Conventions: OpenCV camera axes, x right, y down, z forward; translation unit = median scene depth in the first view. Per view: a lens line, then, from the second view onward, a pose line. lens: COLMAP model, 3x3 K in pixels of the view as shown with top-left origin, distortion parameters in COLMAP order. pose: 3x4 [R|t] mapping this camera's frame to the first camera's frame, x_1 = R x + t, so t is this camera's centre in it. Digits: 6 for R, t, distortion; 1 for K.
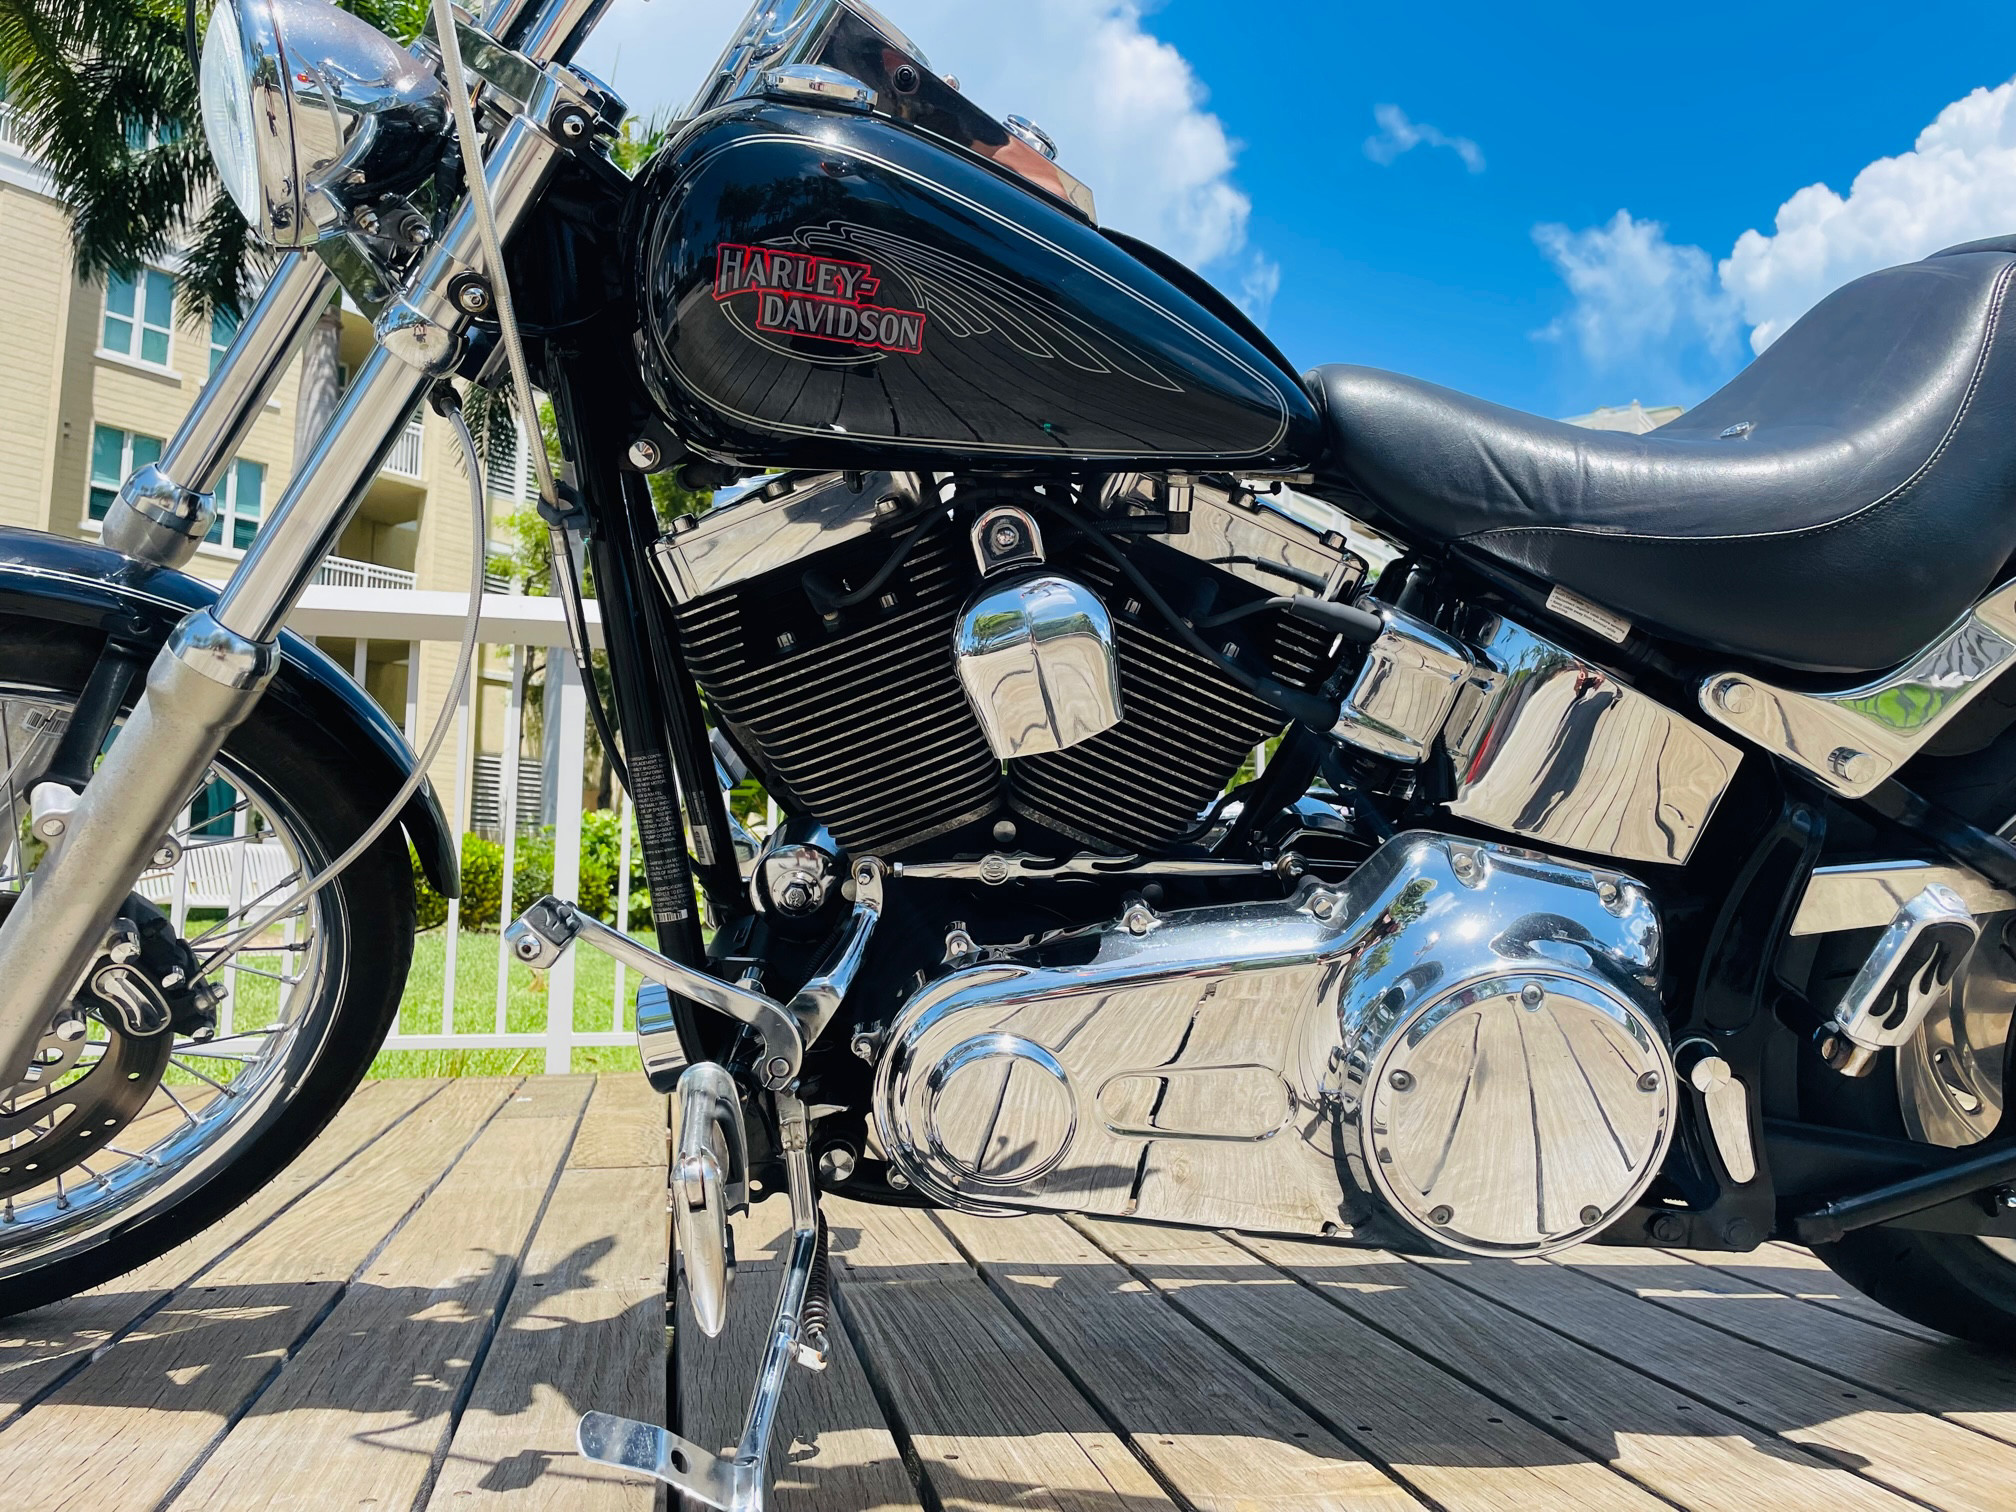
lens RADIAL K [[1522.8, 0, 1012.6], [0, 1522.8, 746.5], [0, 0, 1]] dist [0.086610, -0.122240]
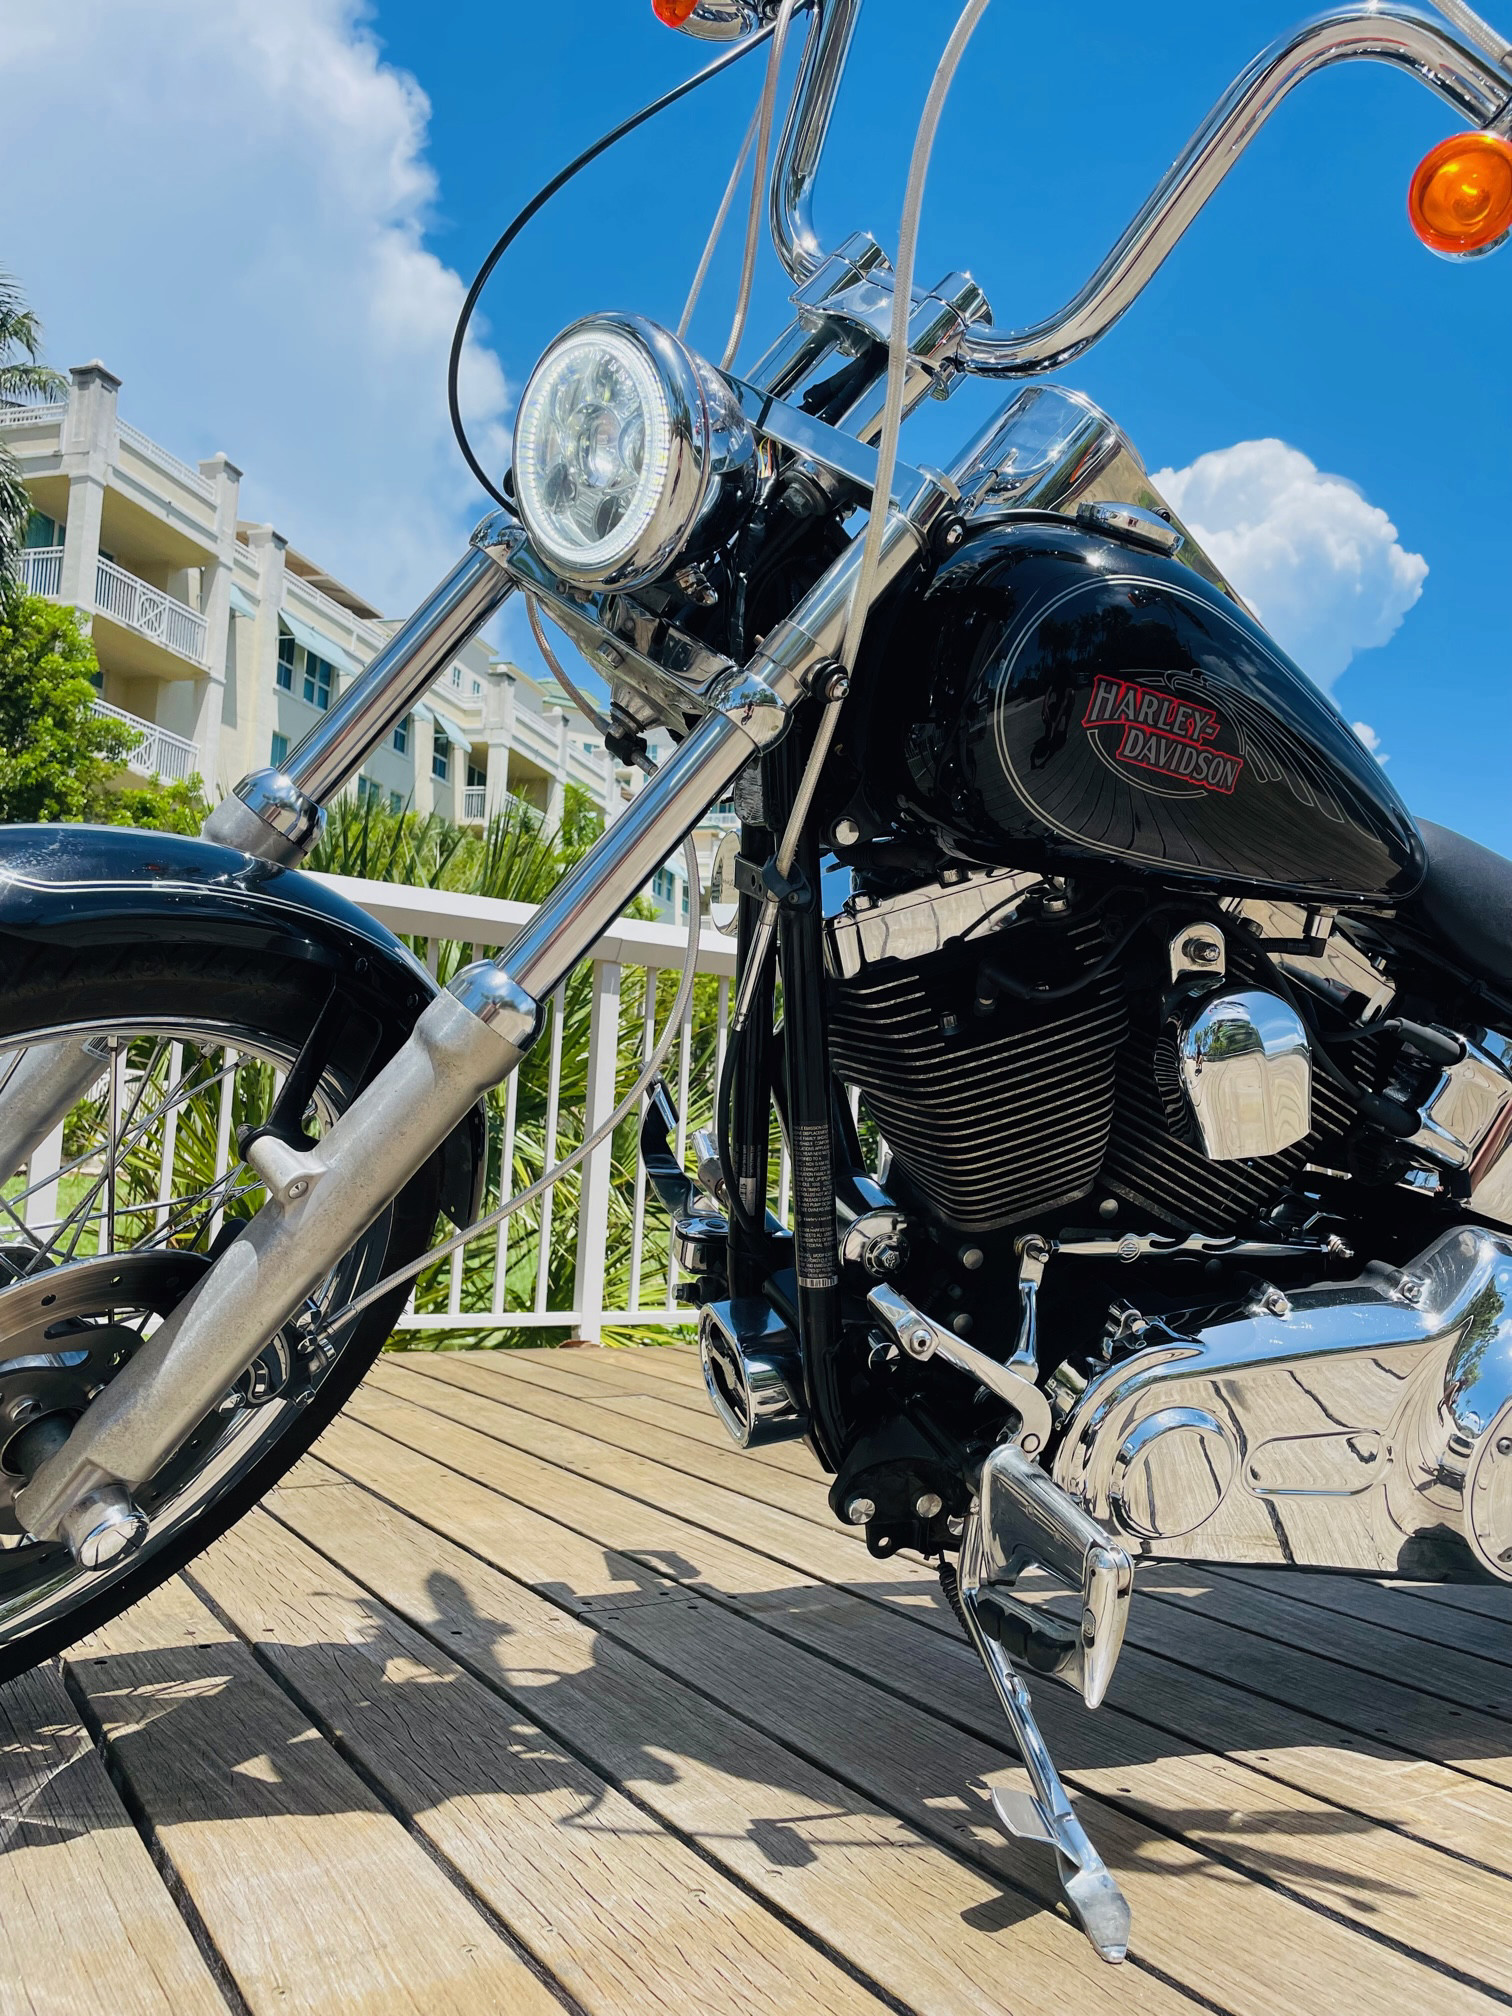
lens RADIAL K [[1520.1, 0, 756.9], [0, 1520.1, 1040.6], [0, 0, 1]] dist [0.089542, -0.116305]
pose [[0.944396, 0.063490, 0.322623, -0.635711], [-0.072301, 0.997264, 0.015386, -0.065582], [-0.320764, -0.037856, 0.946402, 0.060565]]
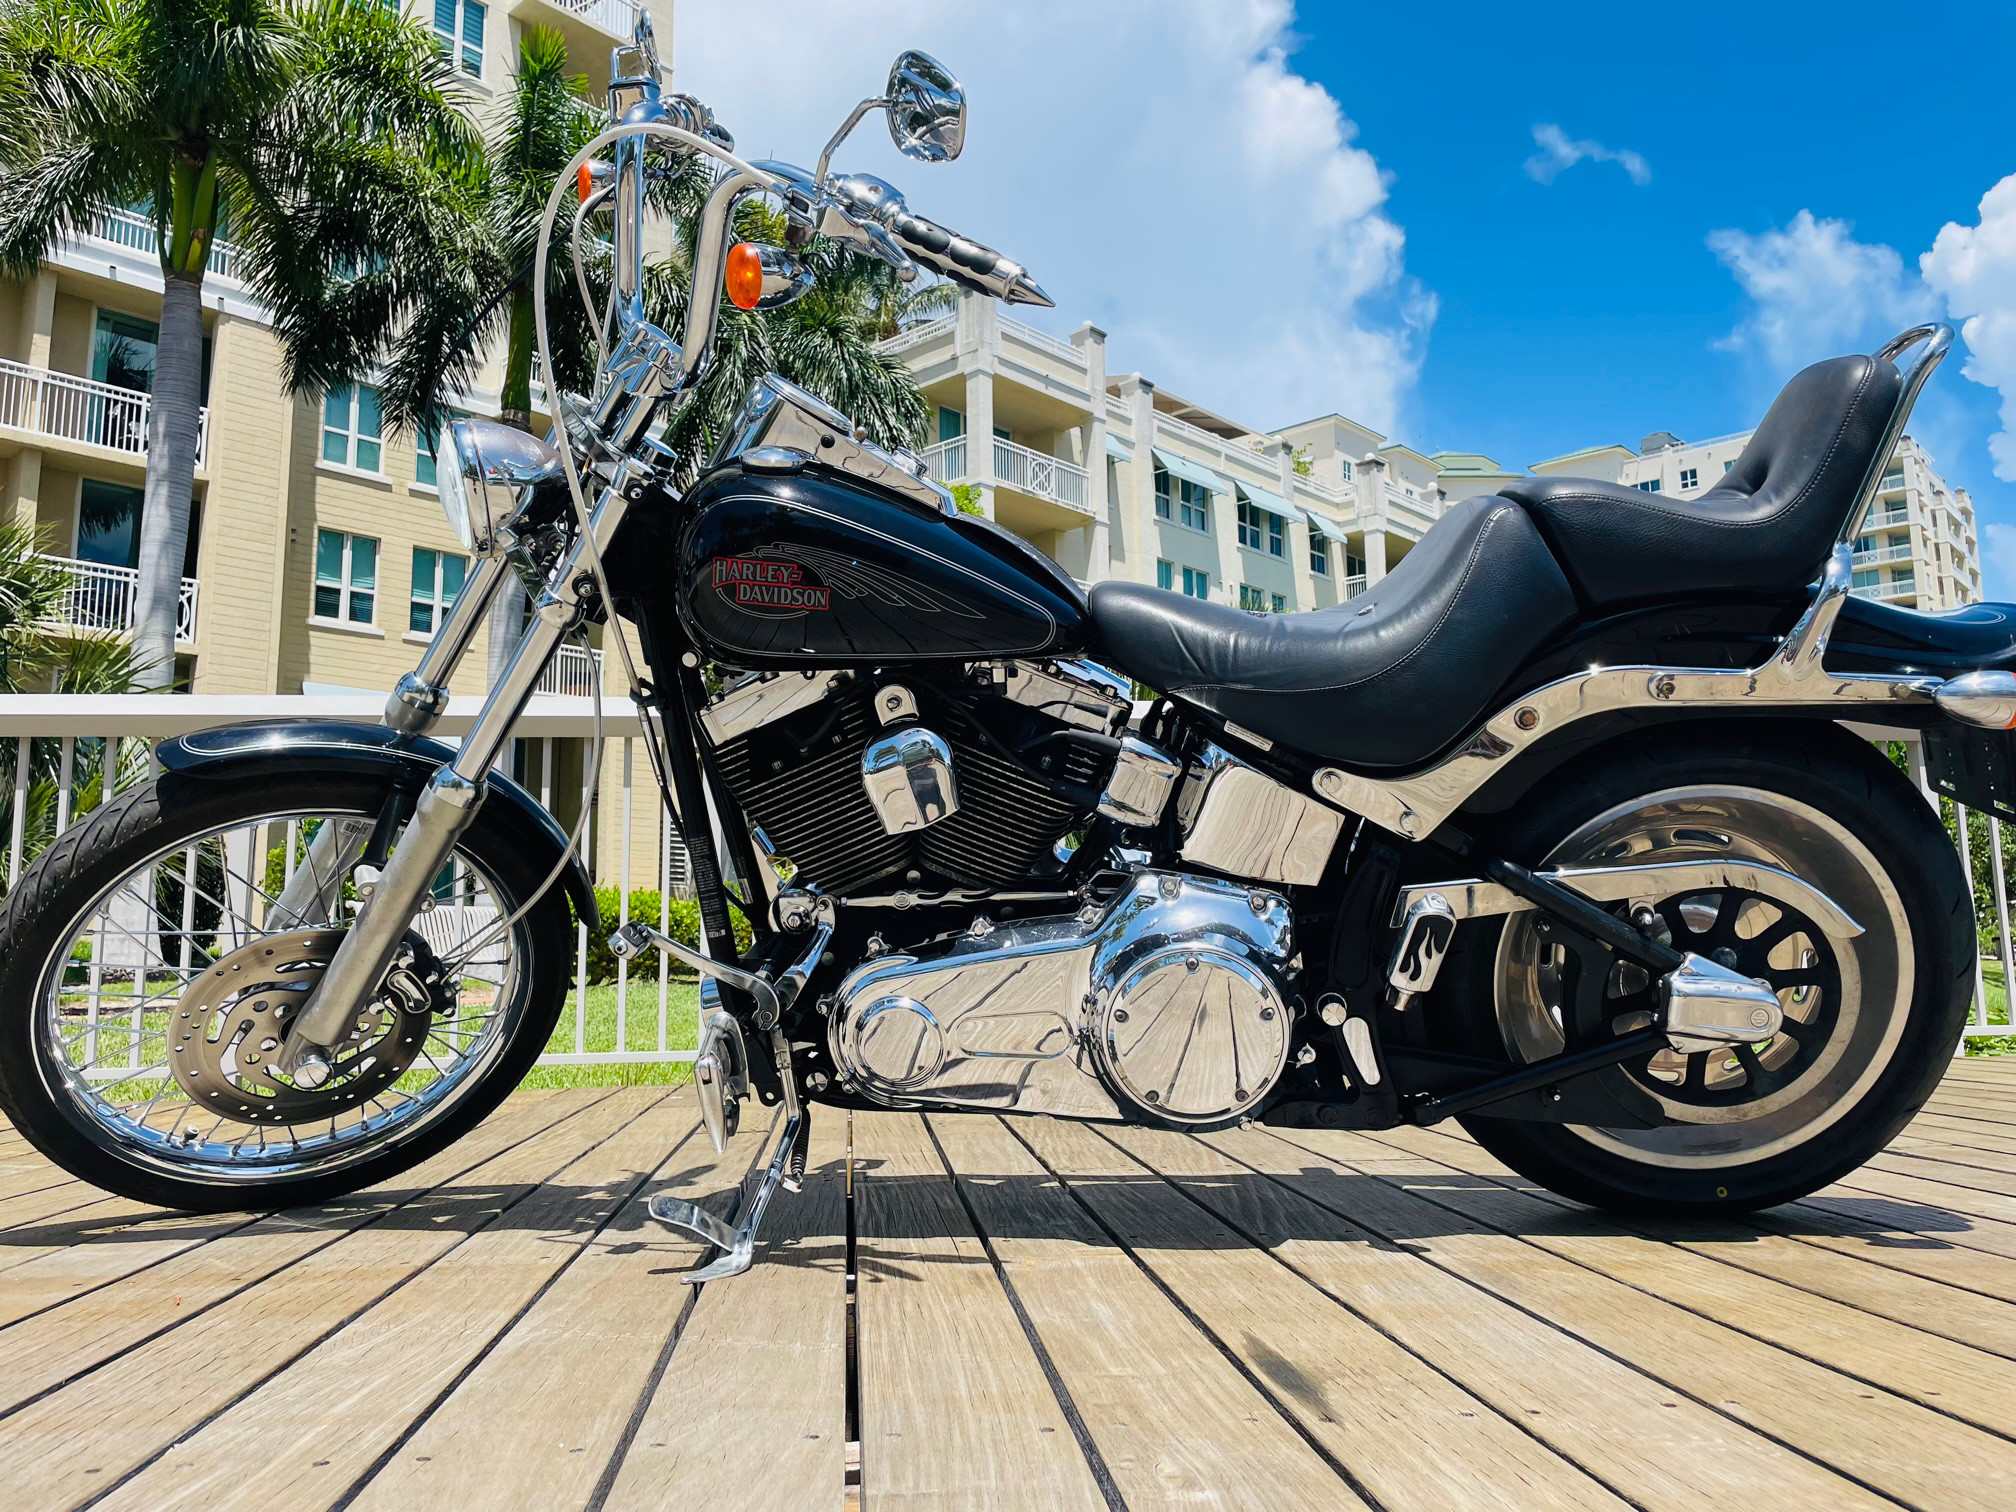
lens RADIAL K [[1520.1, 0, 1008.0], [0, 1520.1, 756.0], [0, 0, 1]] dist [0.089542, -0.116305]
pose [[0.992668, -0.037386, -0.114943, 0.304448], [0.034553, 0.999050, -0.026539, -0.028413], [0.115826, 0.022373, 0.993017, -0.644052]]
